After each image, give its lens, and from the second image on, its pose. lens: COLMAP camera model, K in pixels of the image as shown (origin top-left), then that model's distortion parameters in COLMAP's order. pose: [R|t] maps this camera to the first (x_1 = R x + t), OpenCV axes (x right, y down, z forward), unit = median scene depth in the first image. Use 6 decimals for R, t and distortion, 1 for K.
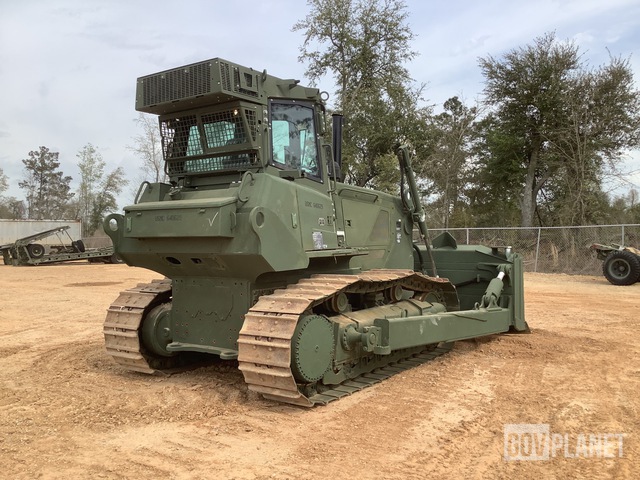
lens RADIAL K [[531.9, 0, 320.0], [0, 531.9, 240.0], [0, 0, 1]] dist [0.002284, 0.002677]
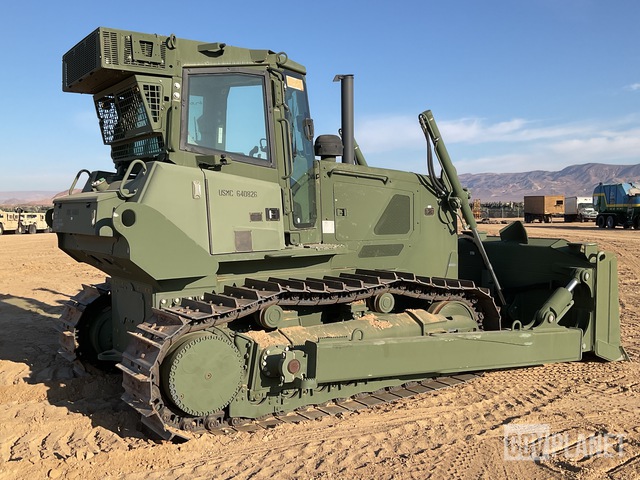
lens RADIAL K [[589.7, 0, 320.0], [0, 589.7, 240.0], [0, 0, 1]] dist [0.003194, 0.005768]
pose [[0.944993, 0.023356, -0.326257, 0.392021], [-0.005860, 0.998496, 0.054506, -0.048815], [0.327039, -0.049596, 0.943708, 0.183378]]
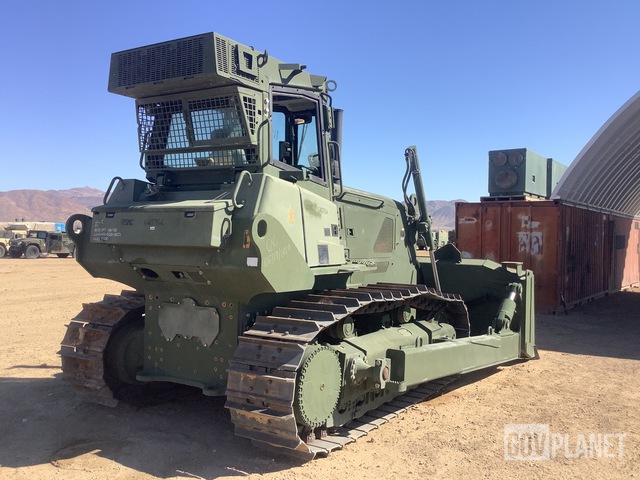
lens RADIAL K [[561.5, 0, 320.0], [0, 561.5, 240.0], [0, 0, 1]] dist [0.015239, 0.000429]
pose [[0.998125, 0.032438, 0.051915, -0.053648], [-0.032289, 0.999472, -0.003715, -0.018327], [-0.052008, 0.002032, 0.998645, 0.101948]]
